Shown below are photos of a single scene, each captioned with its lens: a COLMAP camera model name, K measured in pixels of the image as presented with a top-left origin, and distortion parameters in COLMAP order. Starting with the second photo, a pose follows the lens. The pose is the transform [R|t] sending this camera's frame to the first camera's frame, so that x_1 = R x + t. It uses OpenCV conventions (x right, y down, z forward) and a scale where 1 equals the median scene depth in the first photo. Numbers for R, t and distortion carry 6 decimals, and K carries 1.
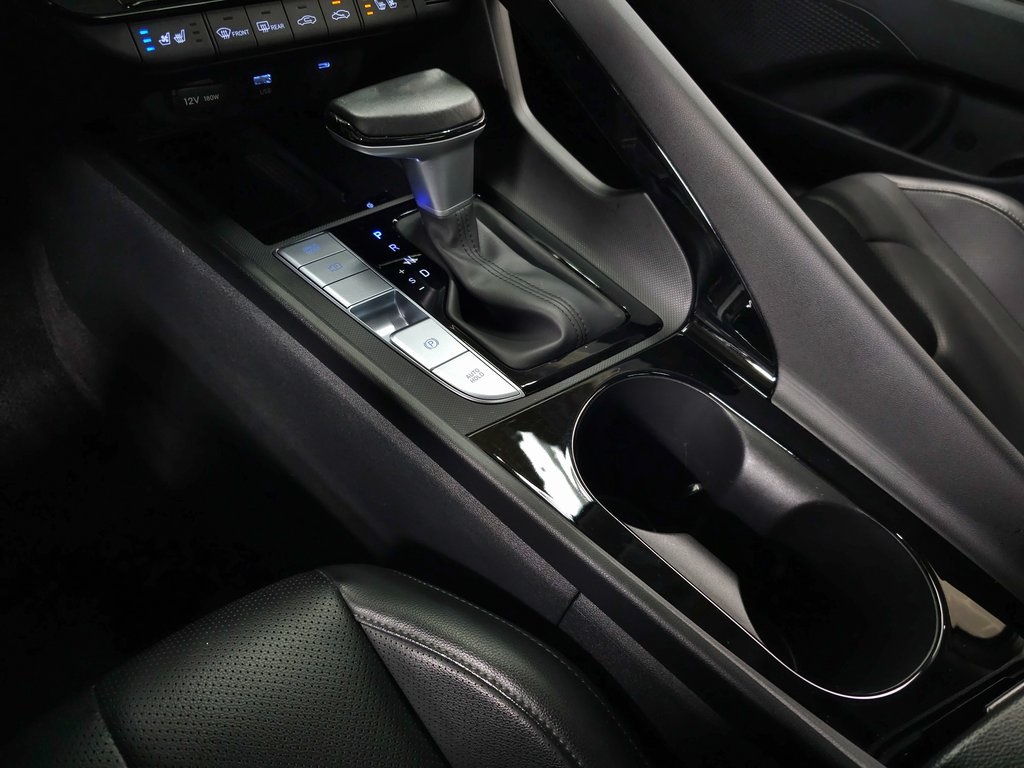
lens RADIAL K [[692.8, 0, 514.2], [0, 692.8, 380.9], [0, 0, 1]] dist [0.062252, -0.061444]
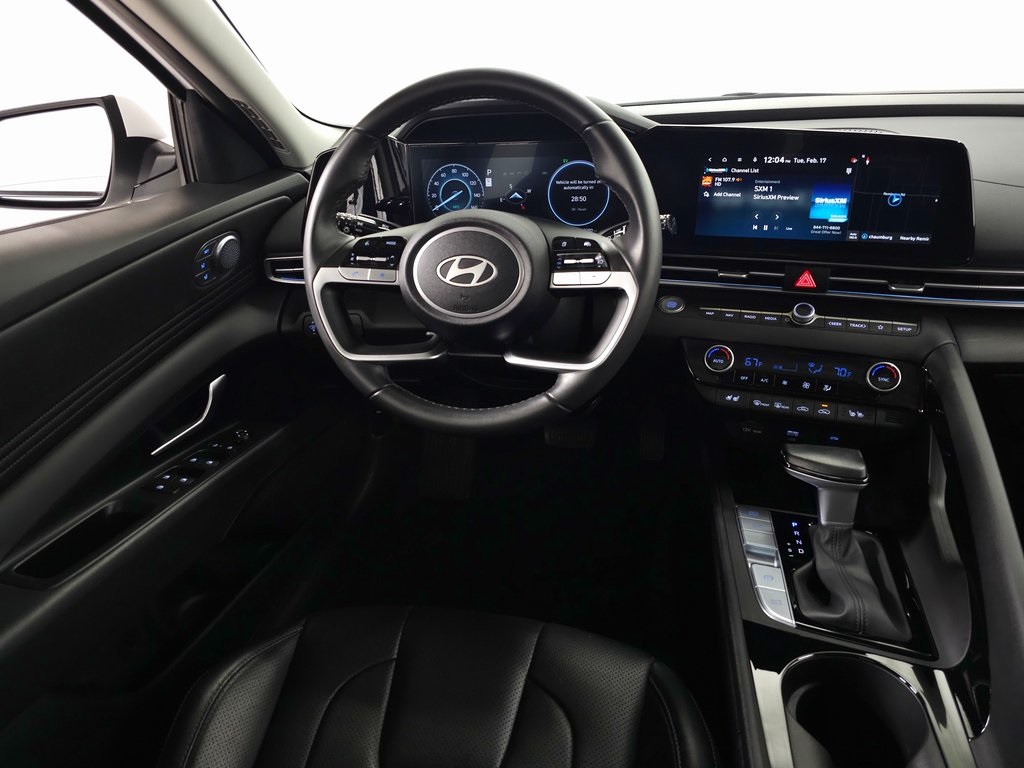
lens RADIAL K [[692.8, 0, 507.5], [0, 692.8, 374.3], [0, 0, 1]] dist [0.062252, -0.061444]
pose [[0.495432, 0.203005, -0.844592, 0.935838], [-0.593842, 0.788763, -0.158757, 0.209070], [0.633955, 0.580208, 0.511331, -0.577506]]
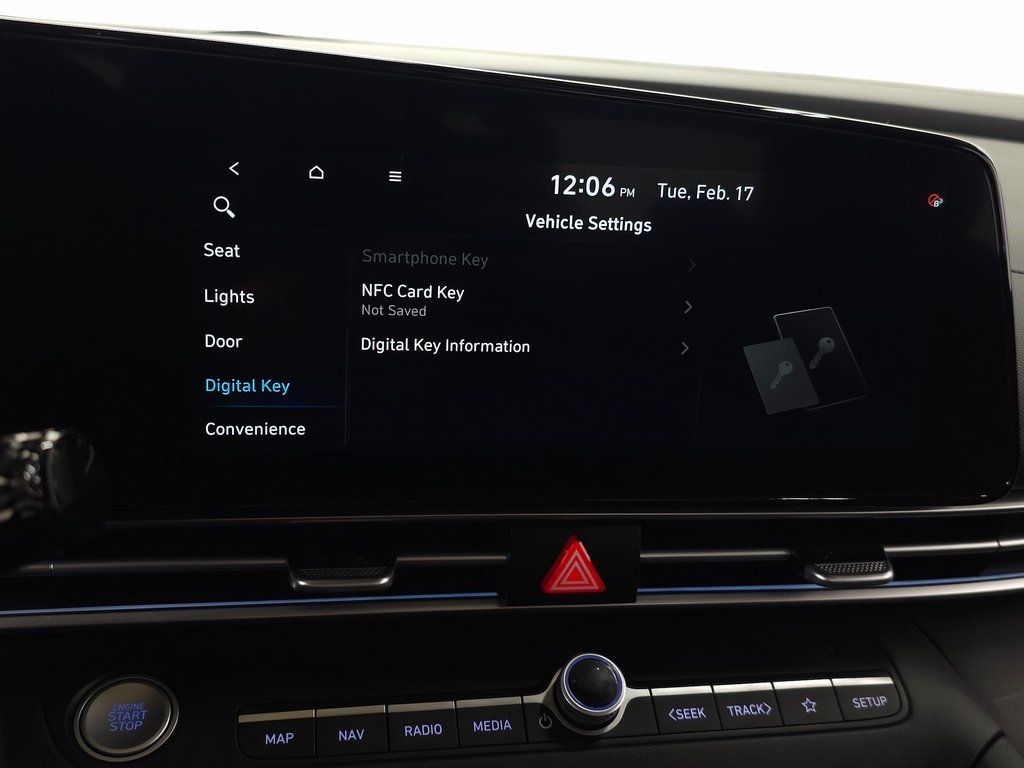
lens RADIAL K [[1039.1, 0, 515.0], [0, 1039.1, 372.4], [0, 0, 1]] dist [0.029925, 0.000000]
pose [[0.893887, 0.045789, -0.445947, -0.062371], [-0.304129, 0.792775, -0.528217, -0.488872], [0.329349, 0.607792, 0.722577, 0.075301]]
